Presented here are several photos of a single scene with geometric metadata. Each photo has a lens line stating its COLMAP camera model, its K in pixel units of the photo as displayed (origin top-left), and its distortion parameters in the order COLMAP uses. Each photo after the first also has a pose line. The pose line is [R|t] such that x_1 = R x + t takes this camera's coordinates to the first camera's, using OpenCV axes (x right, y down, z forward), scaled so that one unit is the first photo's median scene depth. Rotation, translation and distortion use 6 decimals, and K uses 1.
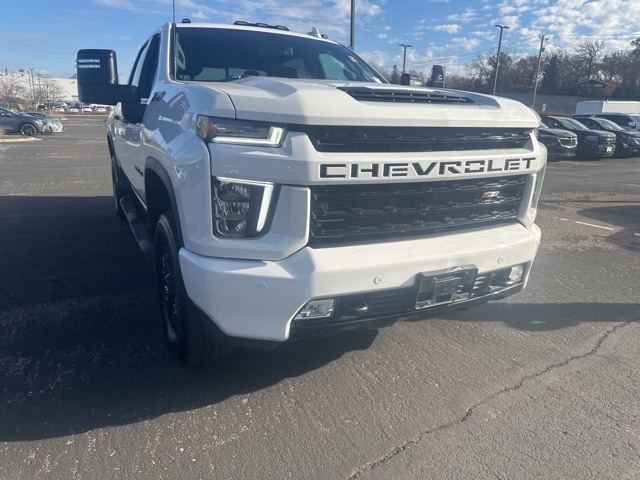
lens RADIAL K [[454.3, 0, 321.2], [0, 454.3, 244.3], [0, 0, 1]] dist [0.017333, -0.017410]
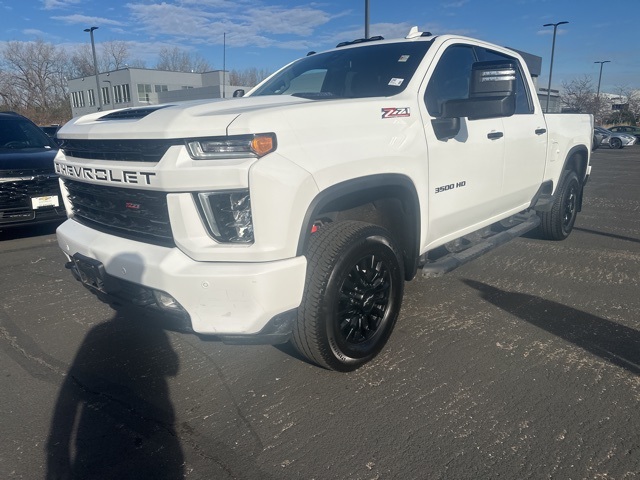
lens RADIAL K [[451.5, 0, 316.2], [0, 451.5, 240.5], [0, 0, 1]] dist [0.061157, -0.074852]
pose [[0.345302, 0.197965, -0.917375, 1.554533], [-0.231259, 0.965306, 0.121262, -0.269024], [0.909553, 0.170279, 0.379103, 1.075669]]
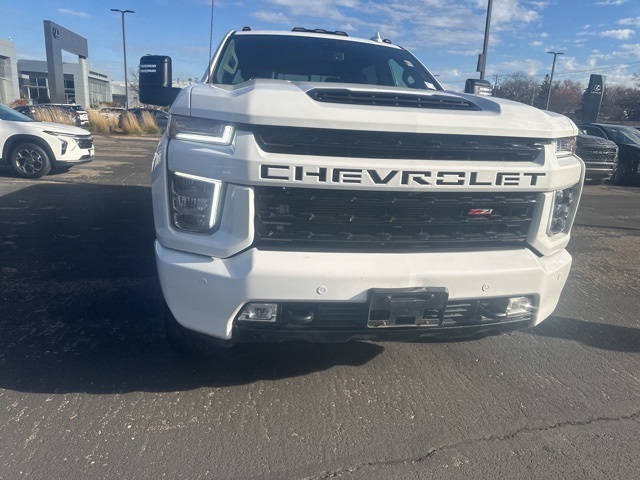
lens RADIAL K [[454.3, 0, 321.2], [0, 454.3, 244.3], [0, 0, 1]] dist [0.017333, -0.017410]
pose [[0.958709, 0.099071, -0.266574, 0.341374], [-0.104017, 0.994566, -0.004459, -0.011715], [0.264684, 0.032003, 0.963804, 0.077993]]
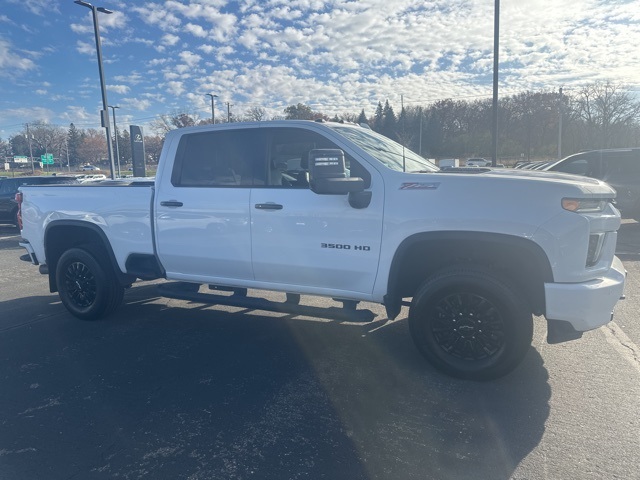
lens RADIAL K [[451.5, 0, 316.2], [0, 451.5, 240.5], [0, 0, 1]] dist [0.061157, -0.074852]
pose [[0.798064, -0.135805, 0.587069, -1.778106], [0.208103, 0.976444, -0.057018, -0.203450], [-0.565496, 0.167675, 0.807526, 0.182568]]
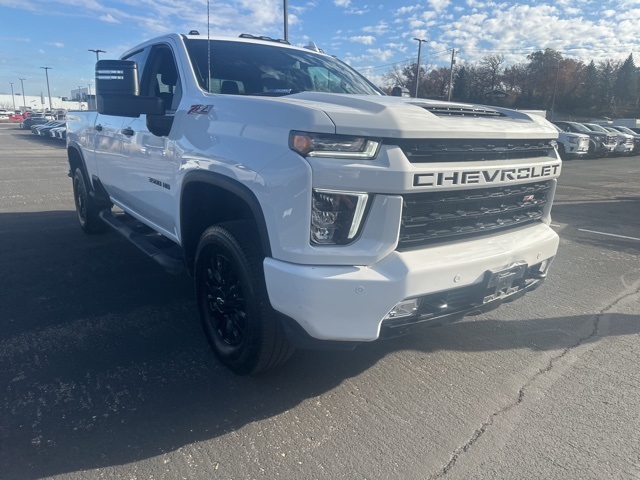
lens RADIAL K [[454.3, 0, 321.2], [0, 454.3, 244.3], [0, 0, 1]] dist [0.017333, -0.017410]
pose [[0.986430, -0.044005, 0.158176, -0.340806], [0.046476, 0.998848, -0.011957, -0.004878], [-0.157468, 0.019146, 0.987338, -0.030682]]
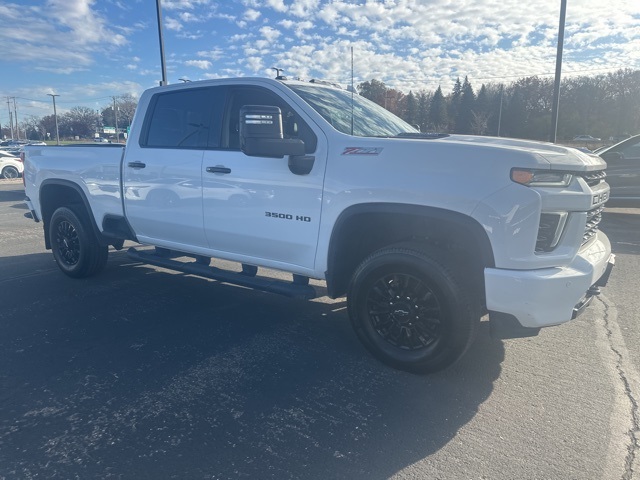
lens RADIAL K [[453.8, 0, 320.0], [0, 453.8, 240.0], [0, 0, 1]] dist [0.027116, -0.026388]
pose [[0.879724, -0.112090, 0.462085, -1.301553], [0.145700, 0.988615, -0.037573, -0.091473], [-0.452612, 0.100380, 0.886040, 0.061083]]
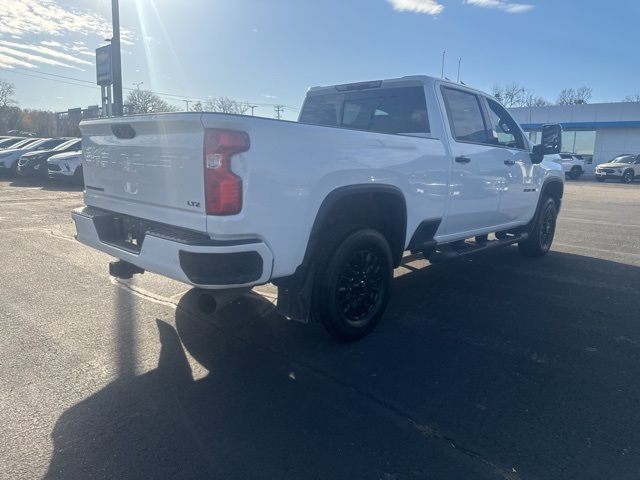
lens RADIAL K [[455.3, 0, 320.0], [0, 455.3, 240.0], [0, 0, 1]] dist [0.003725, -0.000718]
pose [[-0.354283, -0.205178, 0.912352, -2.744372], [0.215008, 0.931623, 0.293003, -1.050531], [-0.910085, 0.299969, -0.285943, 3.602590]]
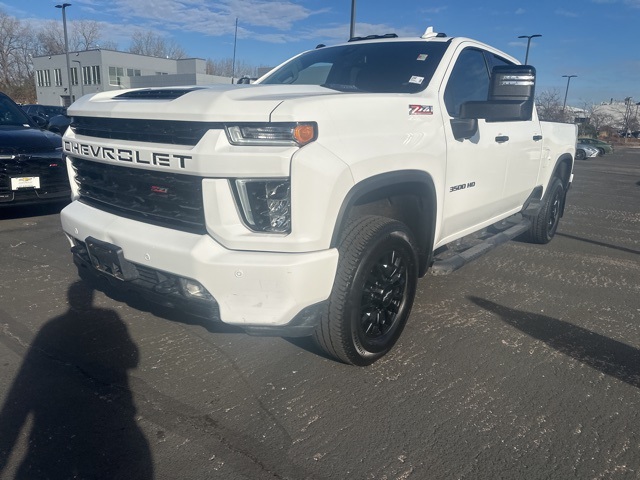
lens RADIAL K [[451.2, 0, 324.0], [0, 451.2, 239.3], [0, 0, 1]] dist [0.049553, -0.052442]
pose [[0.412244, 0.217606, -0.884705, 1.492962], [-0.277749, 0.954850, 0.105438, -0.222338], [0.867704, 0.202259, 0.454071, 0.954246]]
